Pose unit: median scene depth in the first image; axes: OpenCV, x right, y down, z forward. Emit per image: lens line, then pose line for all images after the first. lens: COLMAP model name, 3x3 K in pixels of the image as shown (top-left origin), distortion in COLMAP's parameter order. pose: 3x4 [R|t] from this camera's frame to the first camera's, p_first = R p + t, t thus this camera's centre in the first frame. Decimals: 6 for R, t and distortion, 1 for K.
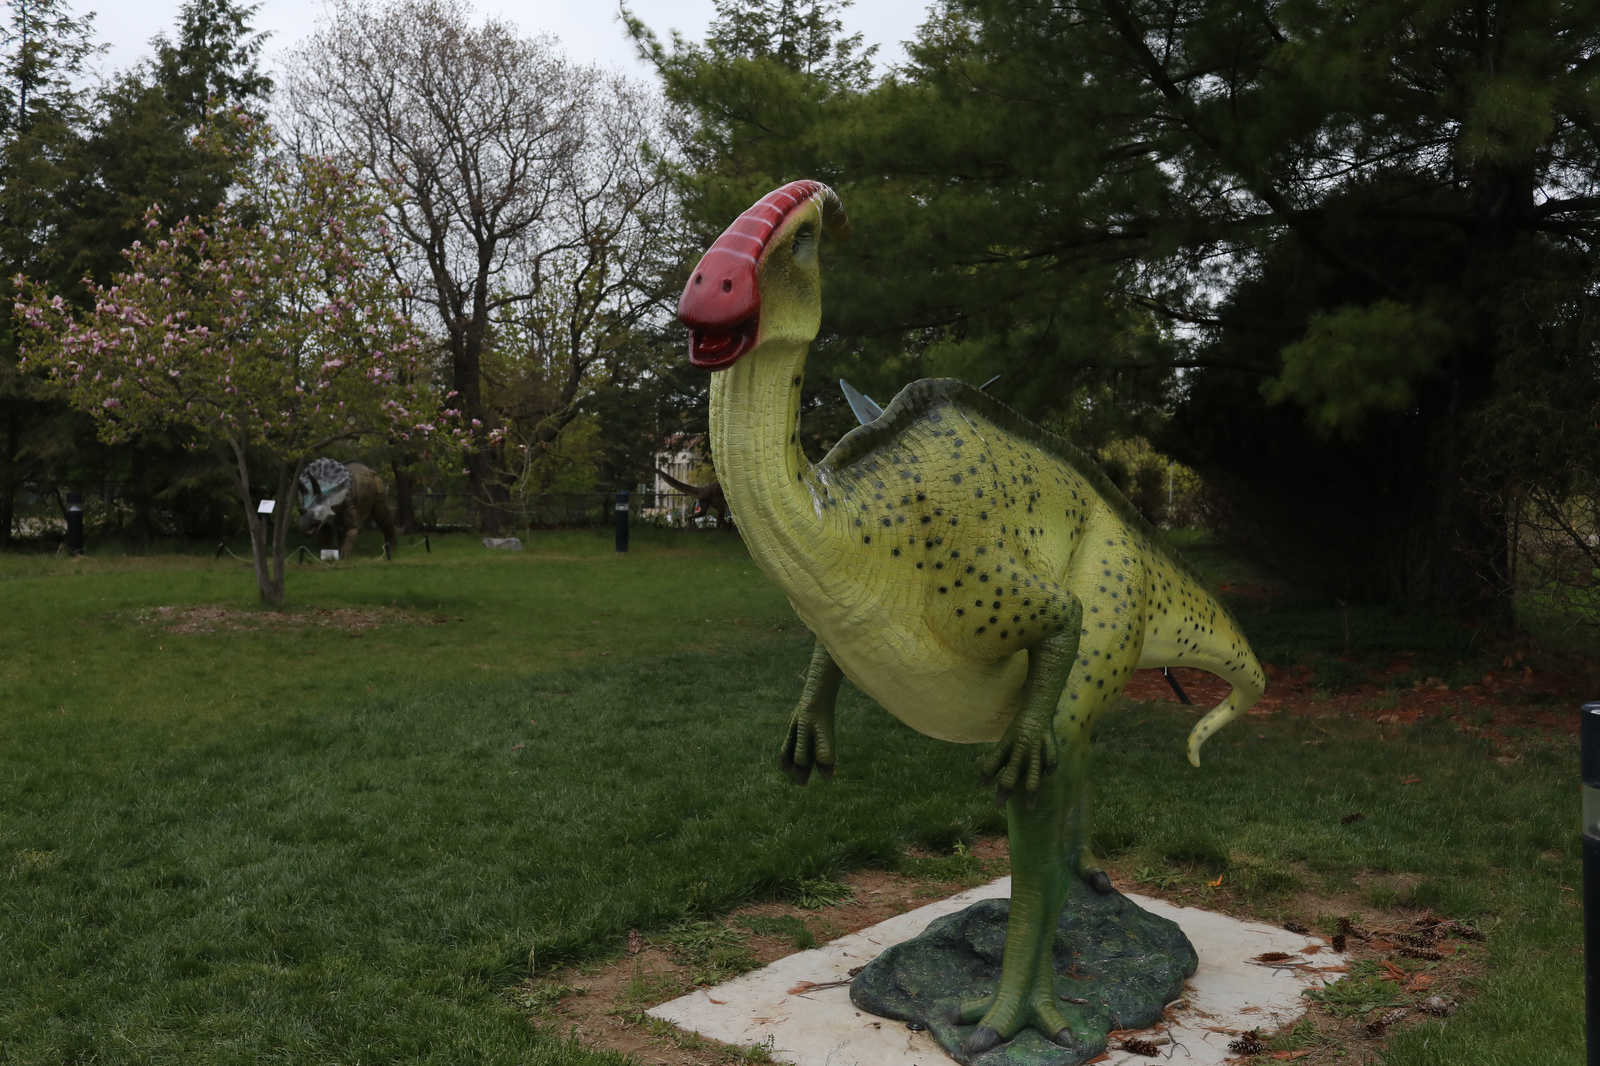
lens RADIAL K [[1607.3, 0, 800.0], [0, 1607.3, 533.0], [0, 0, 1]] dist [-0.109808, 0.189778]
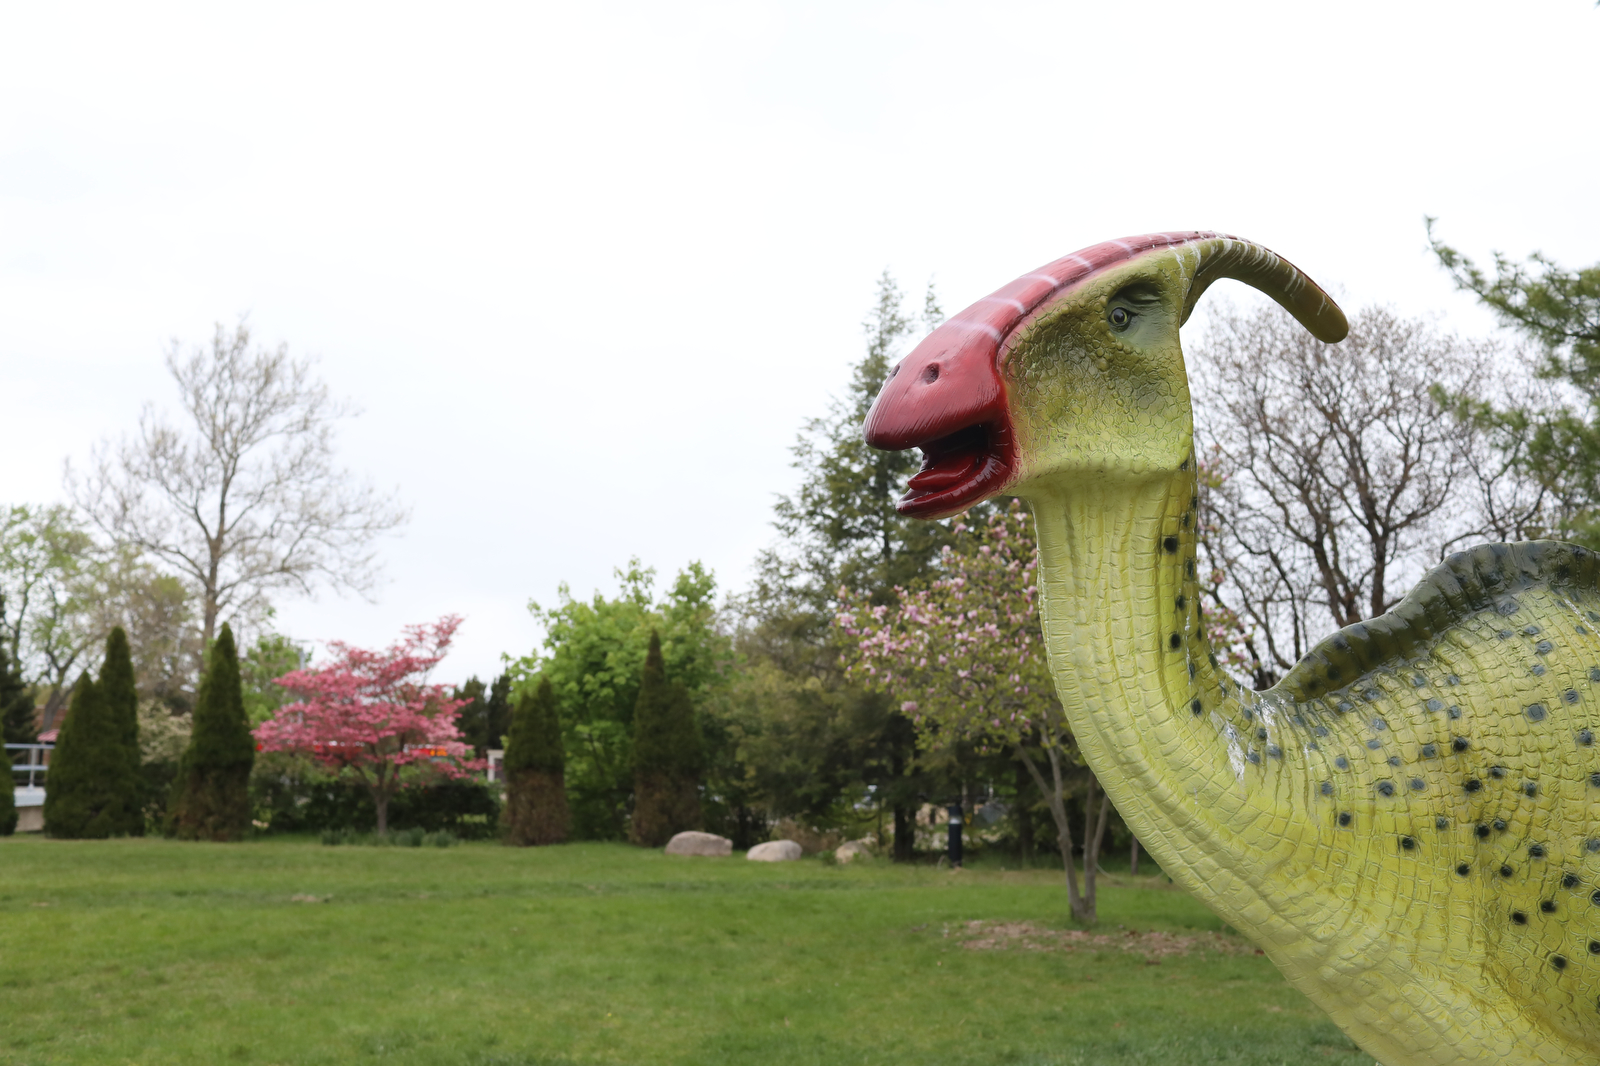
lens RADIAL K [[1545.7, 0, 798.6], [0, 1545.7, 499.6], [0, 0, 1]] dist [-0.147990, 0.182347]
pose [[0.803382, -0.105769, -0.585995, 0.206113], [-0.033610, 0.974475, -0.221965, 0.018681], [0.594515, 0.198018, 0.779321, 0.434875]]
